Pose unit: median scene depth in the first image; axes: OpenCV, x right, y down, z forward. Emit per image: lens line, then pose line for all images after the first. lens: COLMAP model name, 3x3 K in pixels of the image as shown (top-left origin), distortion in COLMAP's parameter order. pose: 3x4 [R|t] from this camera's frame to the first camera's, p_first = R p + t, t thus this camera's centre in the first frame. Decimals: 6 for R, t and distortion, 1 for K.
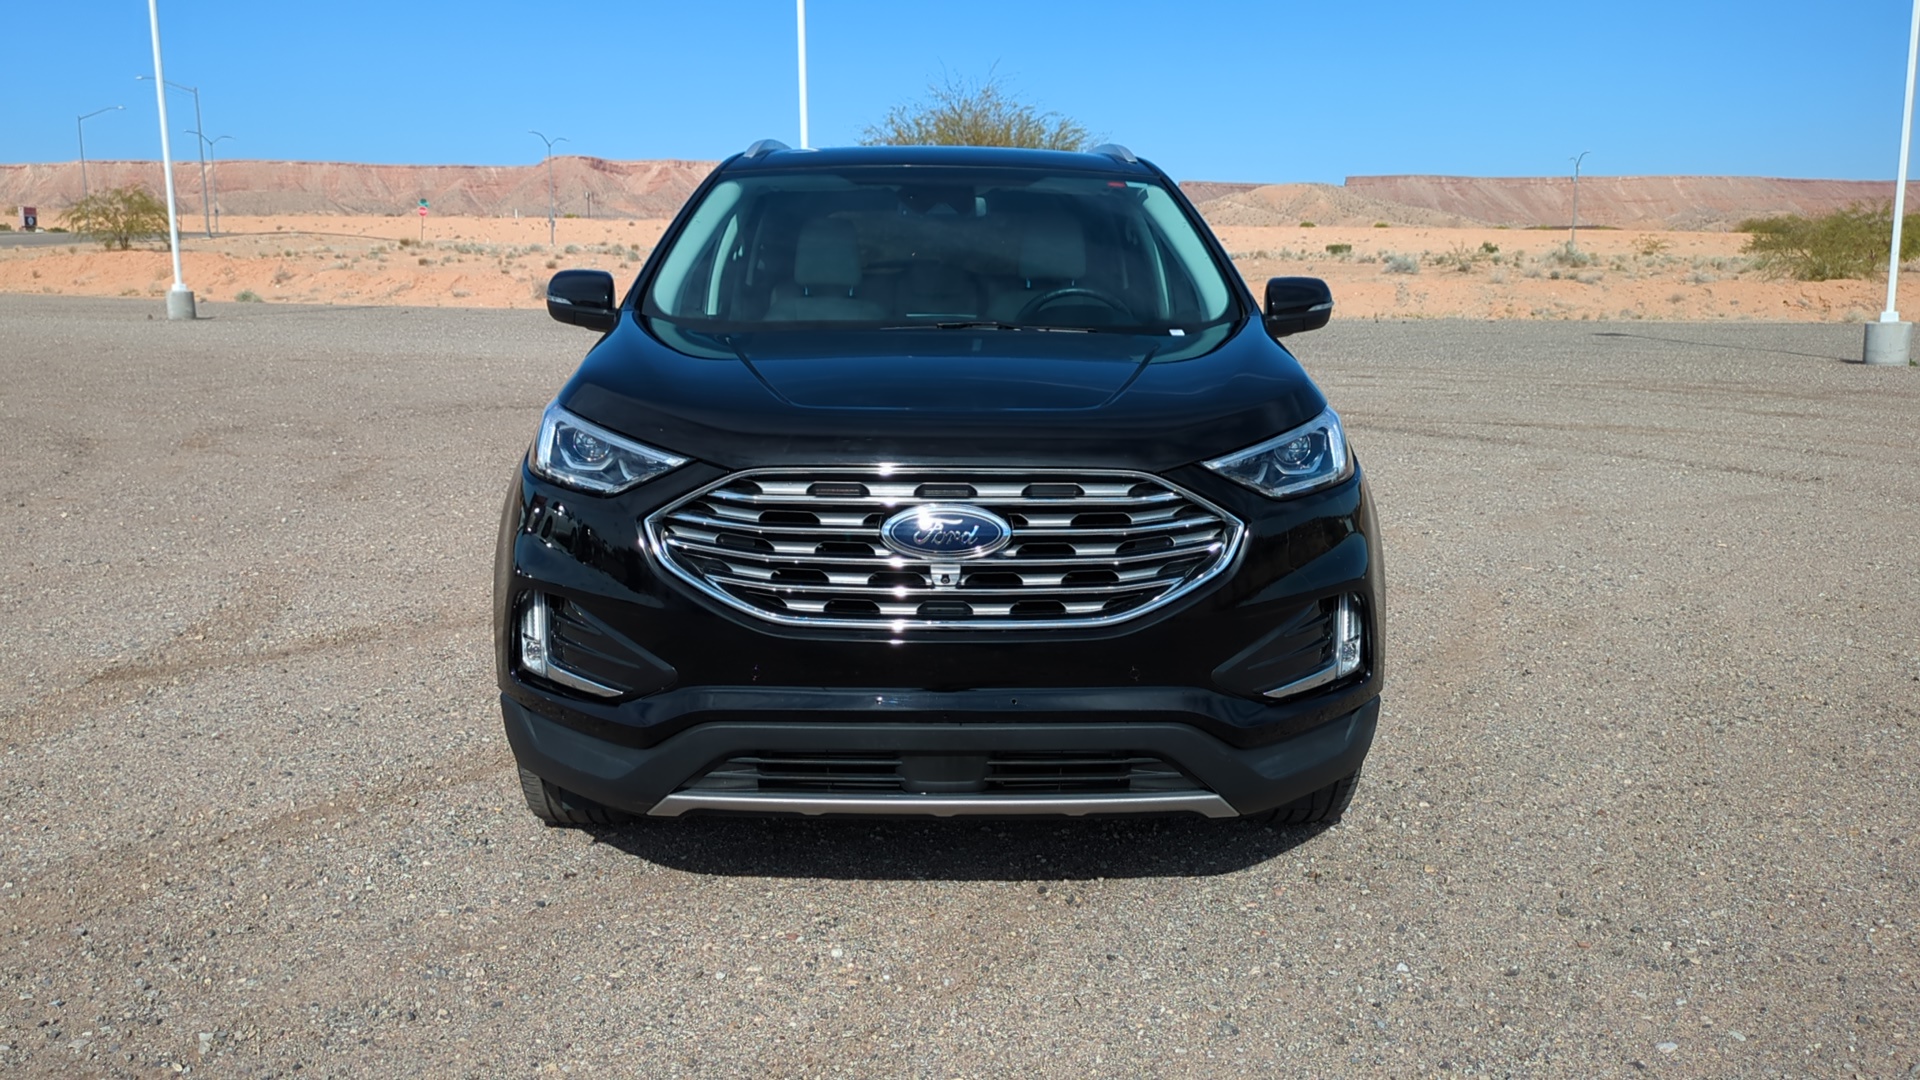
lens RADIAL K [[1654.4, 0, 959.7], [0, 1654.4, 542.2], [0, 0, 1]] dist [0.061750, -0.092585]
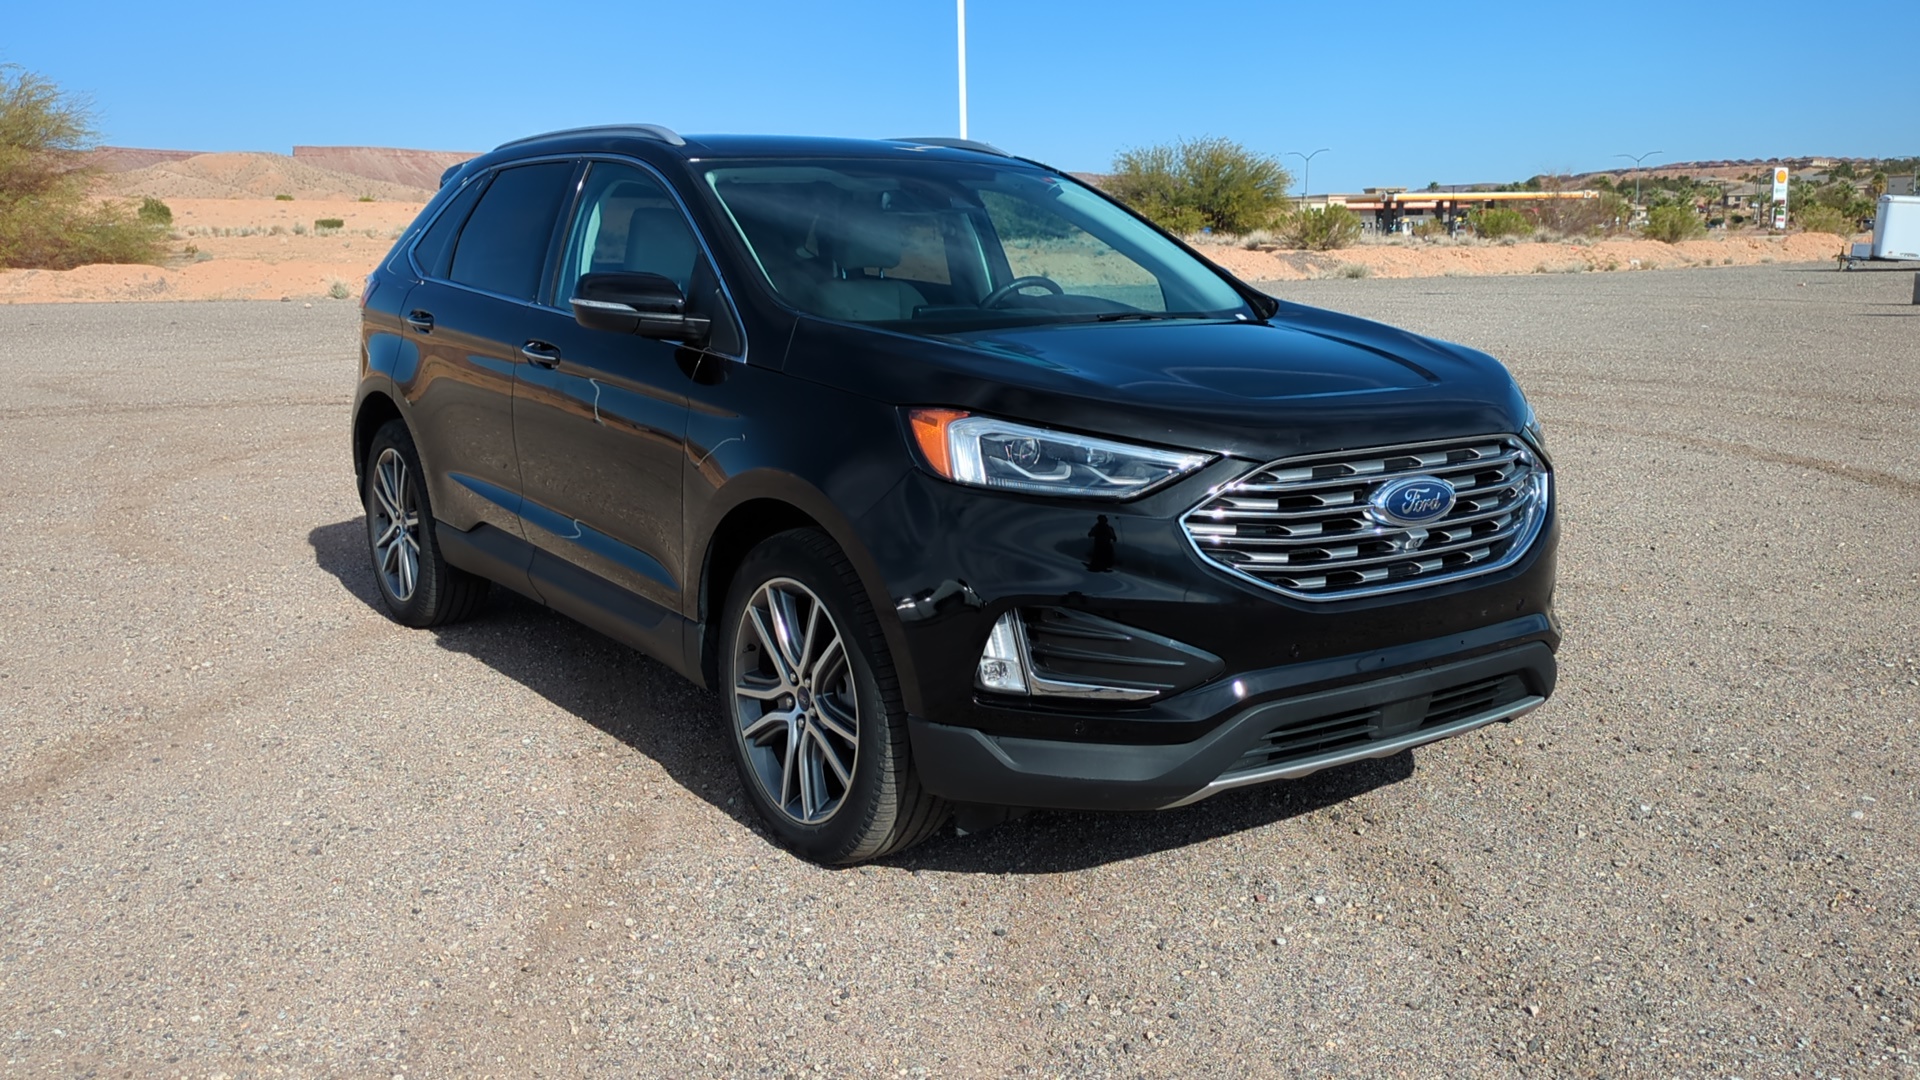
lens RADIAL K [[1654.4, 0, 968.3], [0, 1654.4, 548.4], [0, 0, 1]] dist [0.061750, -0.092585]
pose [[0.825650, -0.110201, 0.553316, -0.864727], [0.100253, 0.993787, 0.048331, -0.057800], [-0.555204, 0.015567, 0.831568, 0.226305]]
